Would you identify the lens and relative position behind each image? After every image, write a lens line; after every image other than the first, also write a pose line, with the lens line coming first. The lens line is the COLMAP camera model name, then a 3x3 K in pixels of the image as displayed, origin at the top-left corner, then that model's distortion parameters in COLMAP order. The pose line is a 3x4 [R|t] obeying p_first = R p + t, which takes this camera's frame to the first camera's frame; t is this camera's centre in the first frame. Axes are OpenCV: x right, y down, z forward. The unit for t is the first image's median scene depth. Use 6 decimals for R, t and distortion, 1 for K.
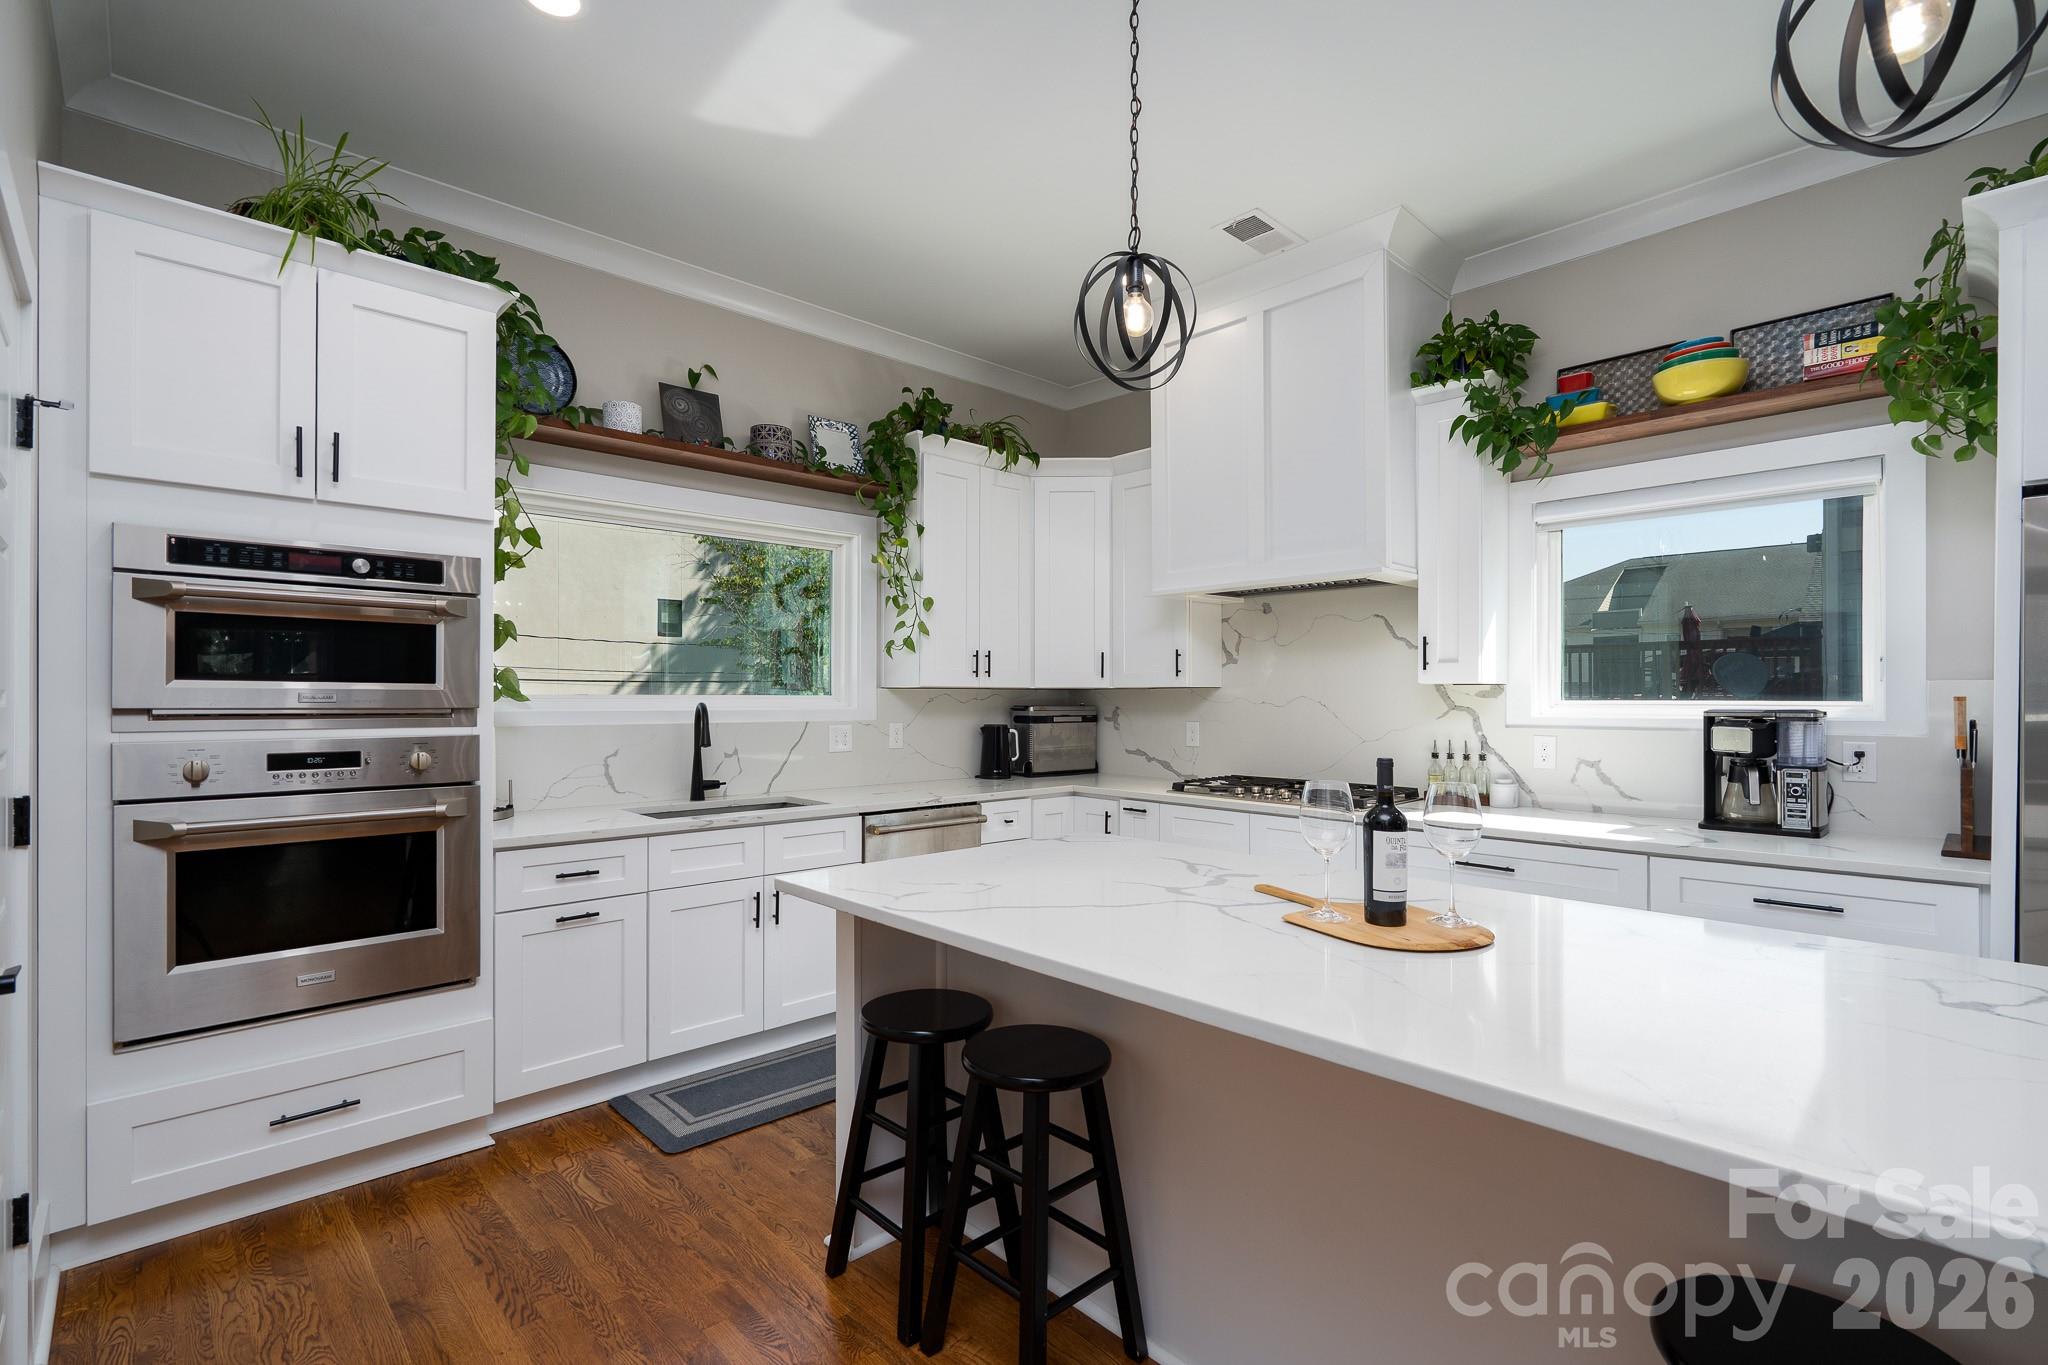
lens RADIAL K [[941.8, 0, 1034.0], [0, 941.8, 692.4], [0, 0, 1]] dist [-0.009076, 0.001000]
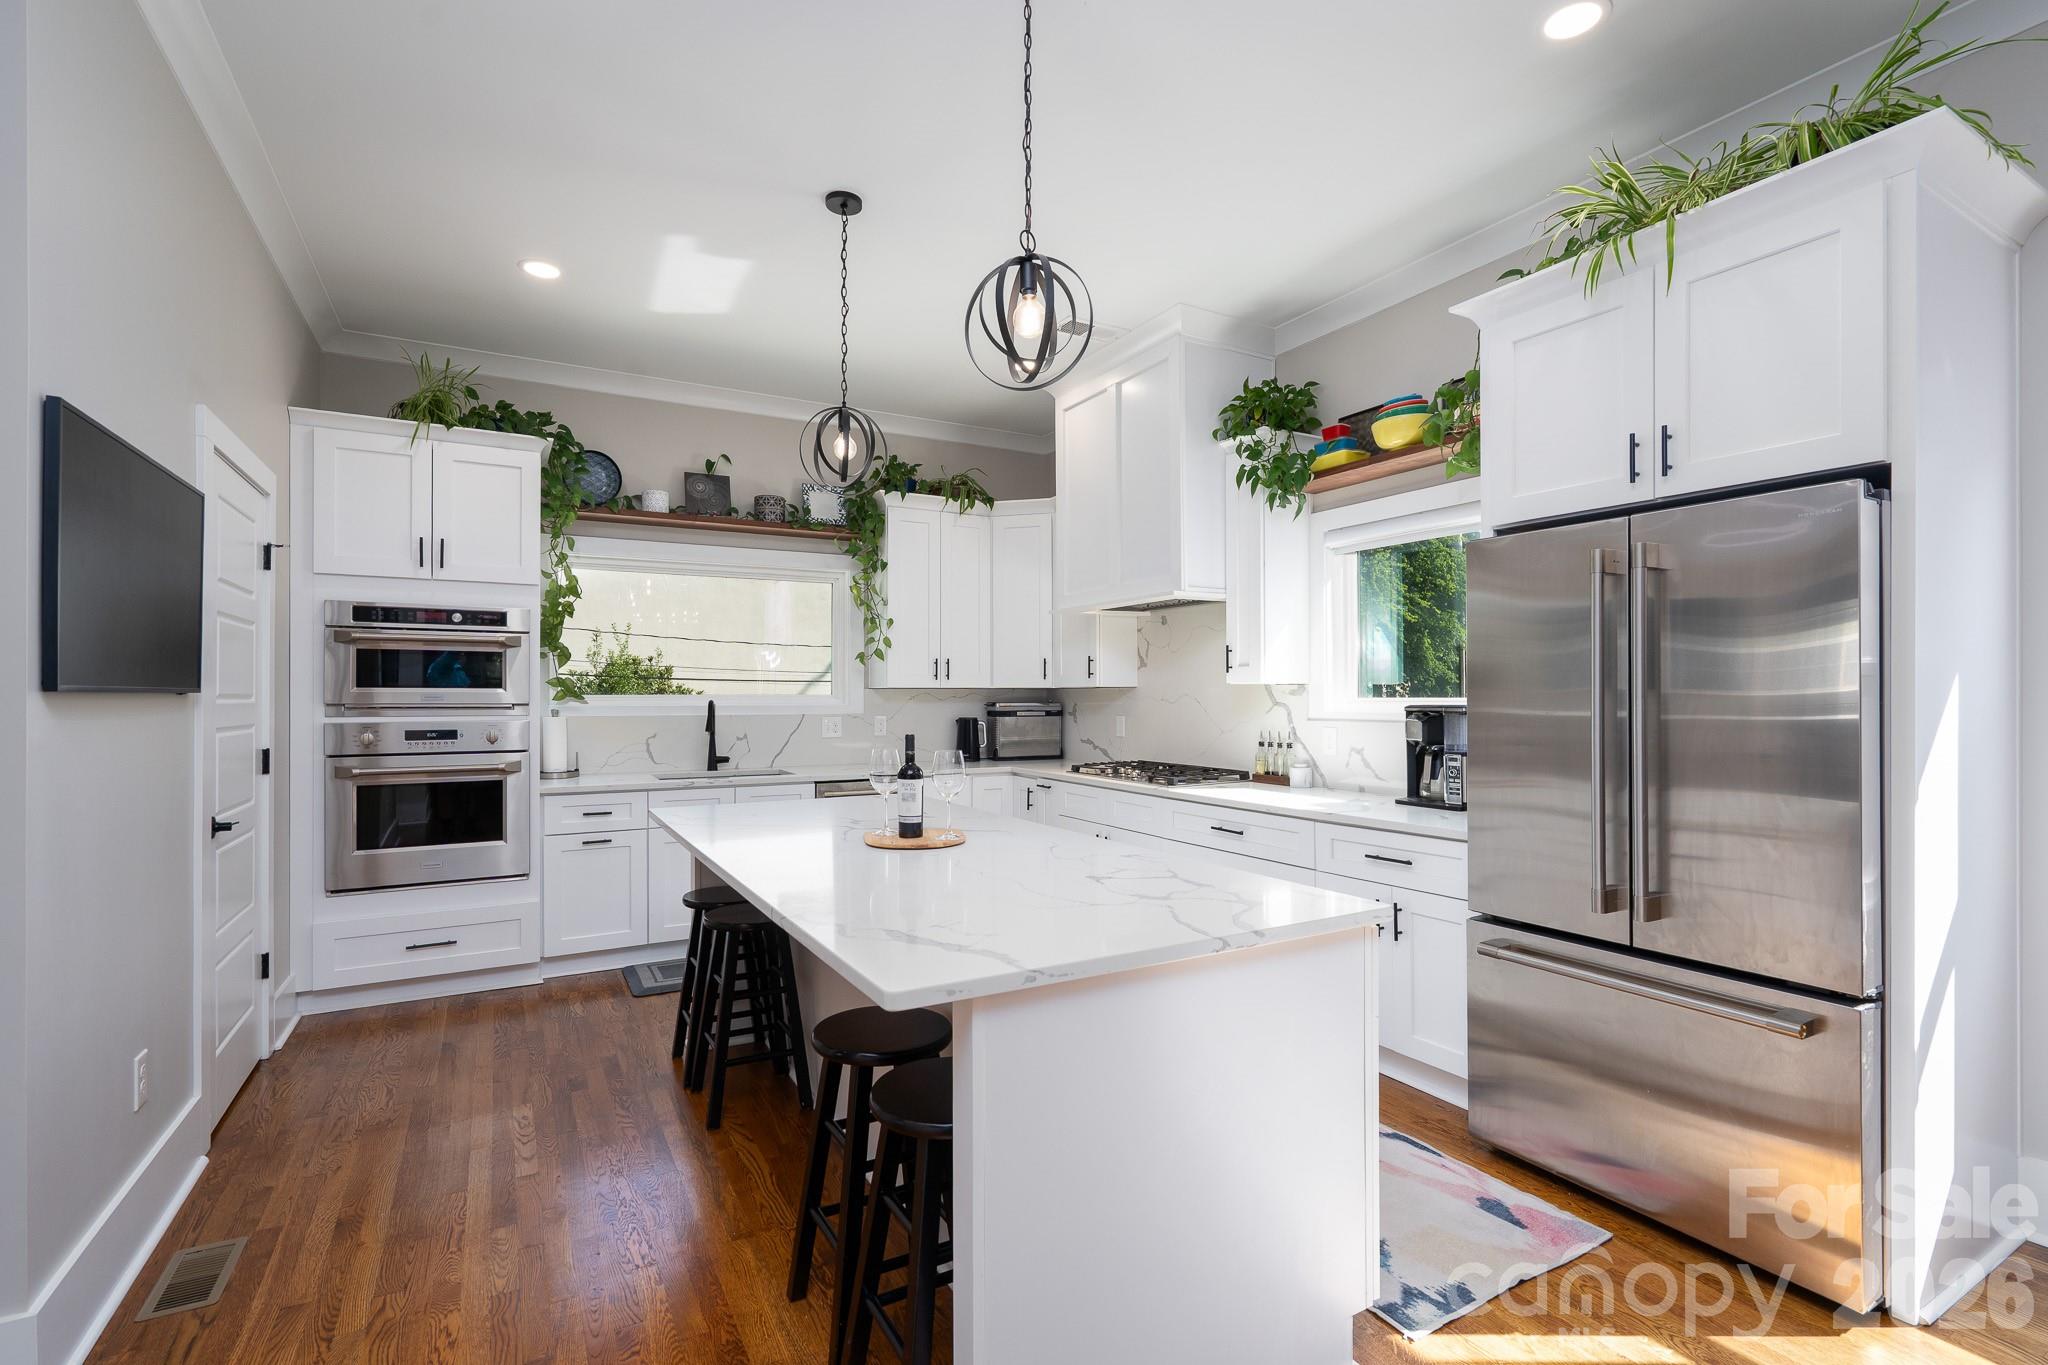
lens RADIAL K [[941.8, 0, 1015.3], [0, 941.8, 685.6], [0, 0, 1]] dist [-0.009076, 0.001000]
pose [[0.968291, -0.004847, -0.249776, 0.451568], [0.003795, 0.999982, -0.004690, -0.002567], [0.249795, 0.003593, 0.968292, -0.247962]]
